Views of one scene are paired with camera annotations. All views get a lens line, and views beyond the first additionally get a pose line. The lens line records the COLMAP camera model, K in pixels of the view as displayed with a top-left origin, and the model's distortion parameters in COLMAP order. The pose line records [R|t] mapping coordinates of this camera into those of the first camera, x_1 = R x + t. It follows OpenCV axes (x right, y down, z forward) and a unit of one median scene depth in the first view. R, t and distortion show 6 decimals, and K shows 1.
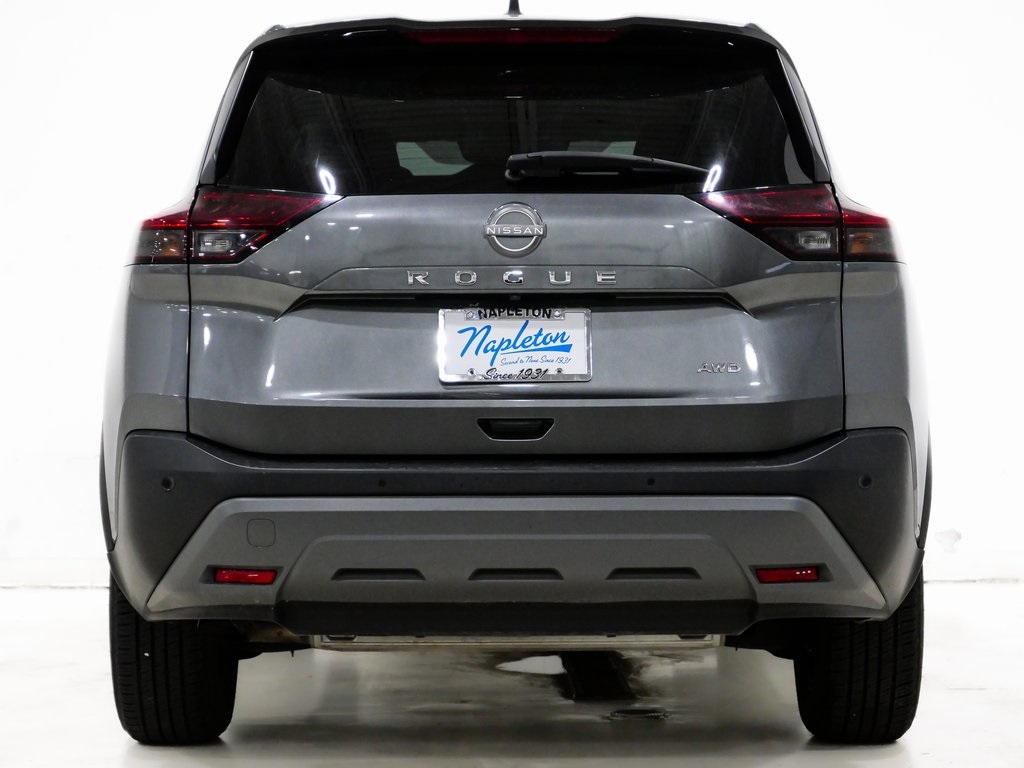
lens RADIAL K [[2884.8, 0, 512.0], [0, 2884.8, 382.8], [0, 0, 1]] dist [-0.313718, 0.000000]
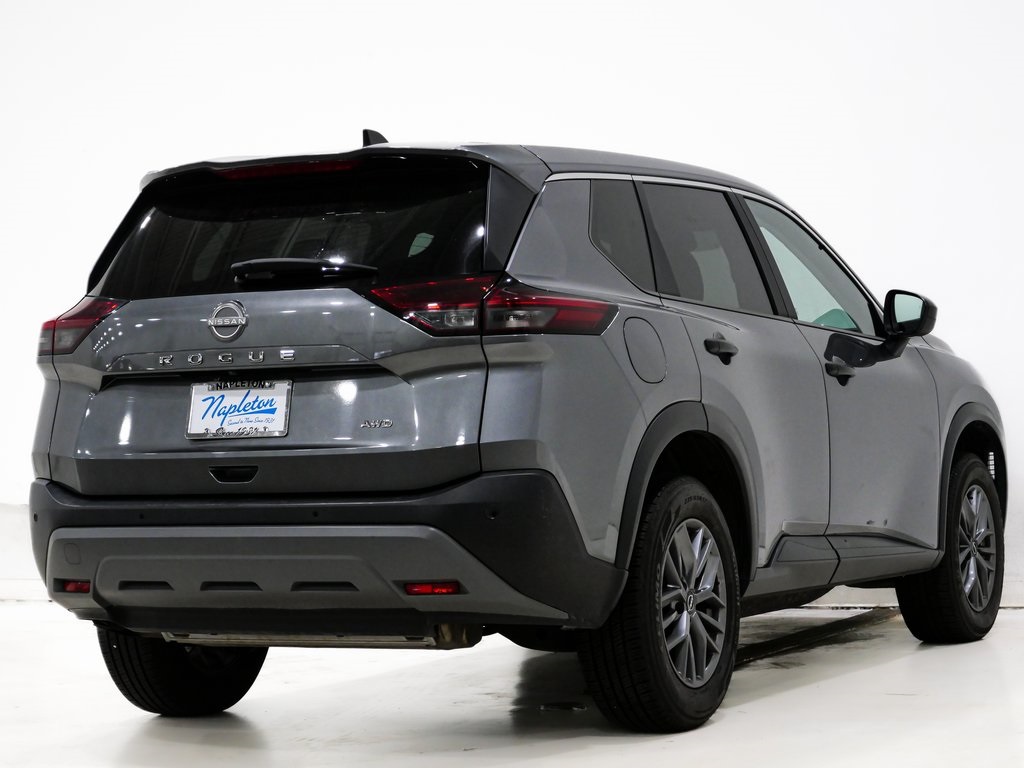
lens RADIAL K [[2473.8, 0, 511.0], [0, 2473.8, 383.0], [0, 0, 1]] dist [-0.033073, 0.000000]
pose [[0.896510, -0.029421, -0.442045, 0.603587], [0.022845, 0.999535, -0.020193, 0.000267], [0.442434, 0.008005, 0.896765, 0.054716]]
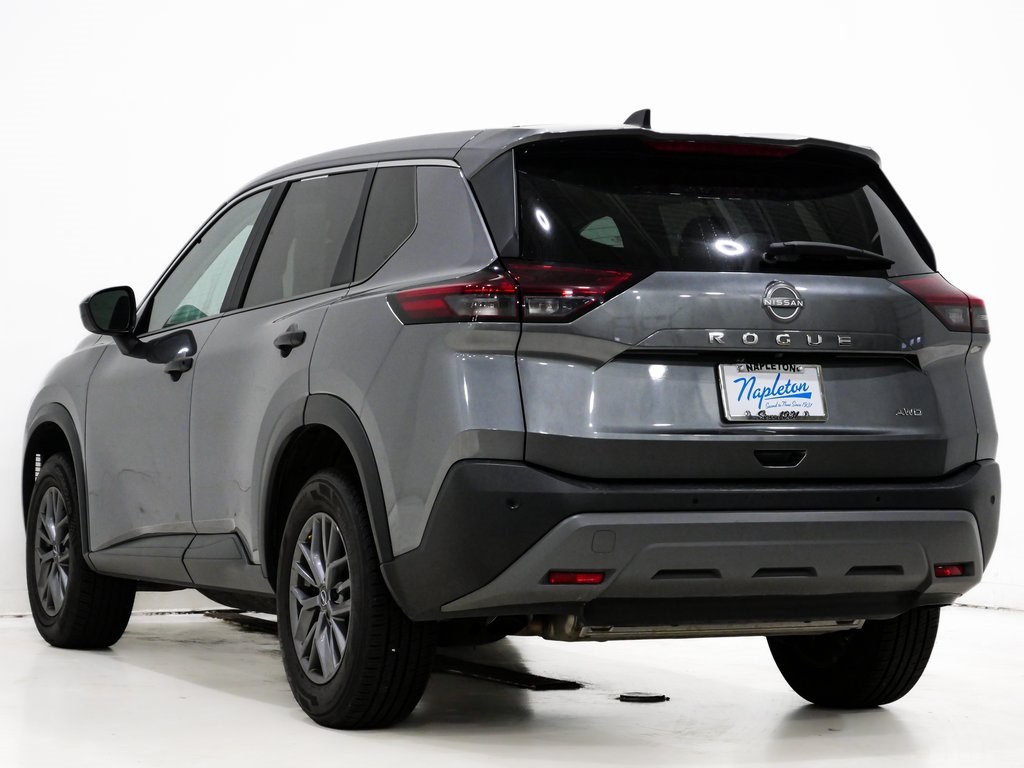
lens RADIAL K [[2647.9, 0, 515.9], [0, 2647.9, 376.1], [0, 0, 1]] dist [0.462415, 0.000000]
pose [[0.902689, 0.014664, 0.430045, -0.608115], [-0.006814, 0.999781, -0.019788, 0.003797], [-0.430241, 0.014932, 0.902591, -0.014211]]
